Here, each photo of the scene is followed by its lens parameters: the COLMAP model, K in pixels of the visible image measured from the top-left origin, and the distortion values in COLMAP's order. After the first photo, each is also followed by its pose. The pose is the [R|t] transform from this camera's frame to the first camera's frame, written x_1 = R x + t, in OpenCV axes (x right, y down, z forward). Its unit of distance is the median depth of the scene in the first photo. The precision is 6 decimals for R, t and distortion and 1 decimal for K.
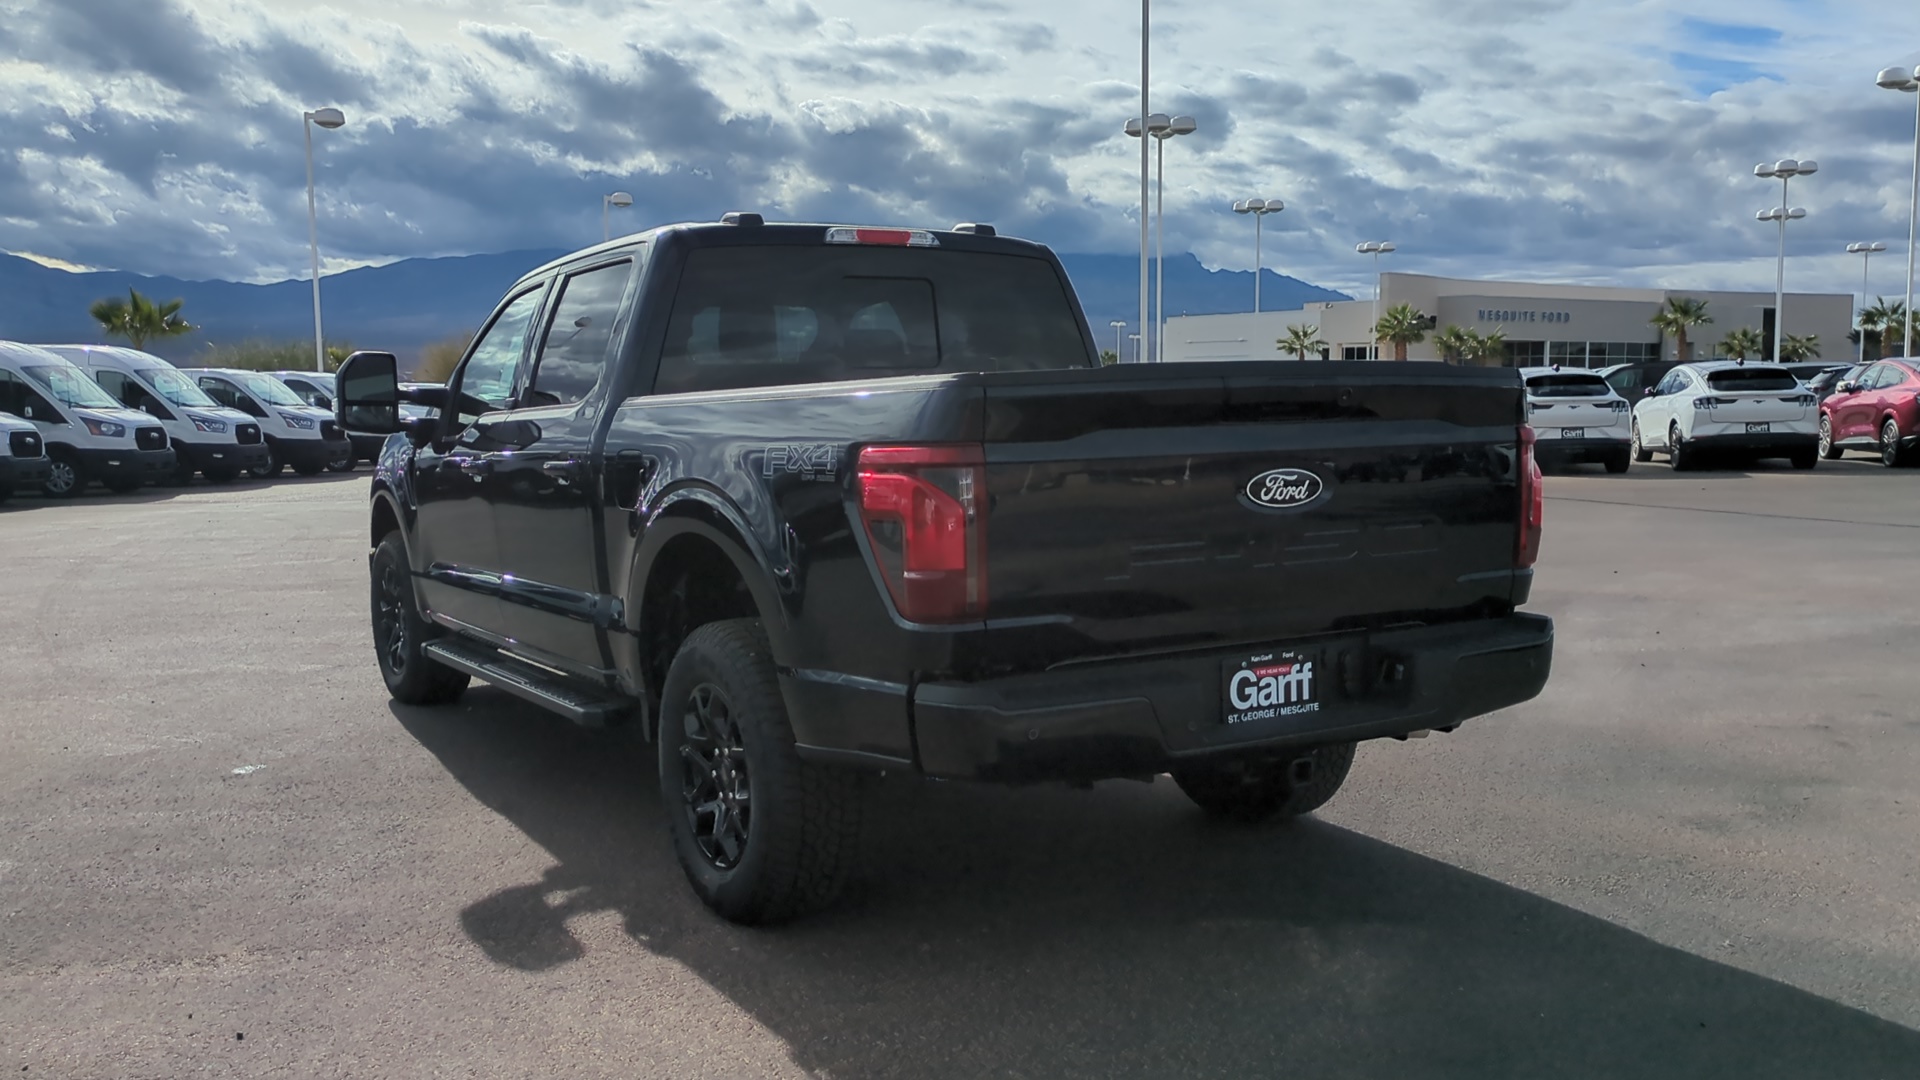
lens RADIAL K [[1686.3, 0, 984.9], [0, 1686.3, 539.7], [0, 0, 1]] dist [0.013106, -0.013377]
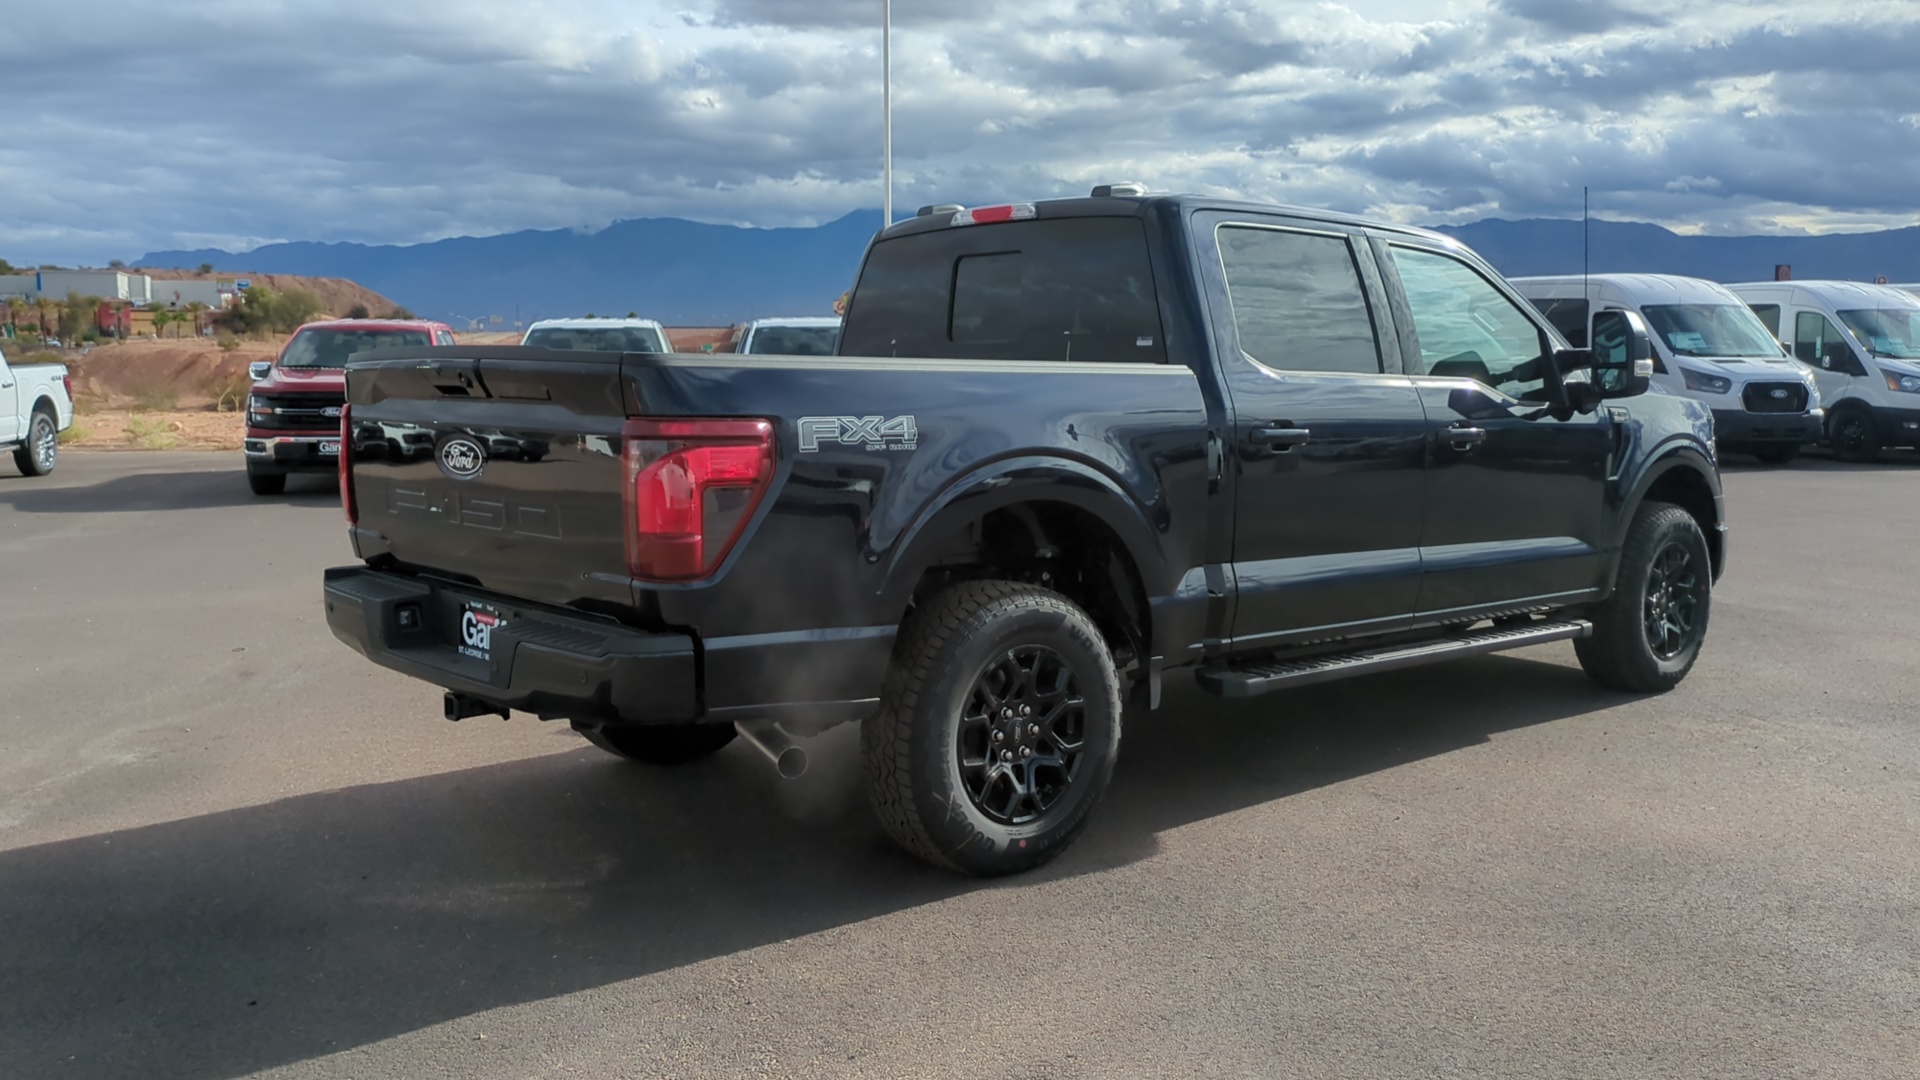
lens RADIAL K [[1671.4, 0, 964.9], [0, 1671.4, 541.1], [0, 0, 1]] dist [0.007771, -0.000597]
pose [[0.138946, 0.111633, -0.983988, 1.253097], [-0.076238, 0.991883, 0.101763, -0.107505], [0.987361, 0.060878, 0.146328, 1.089835]]
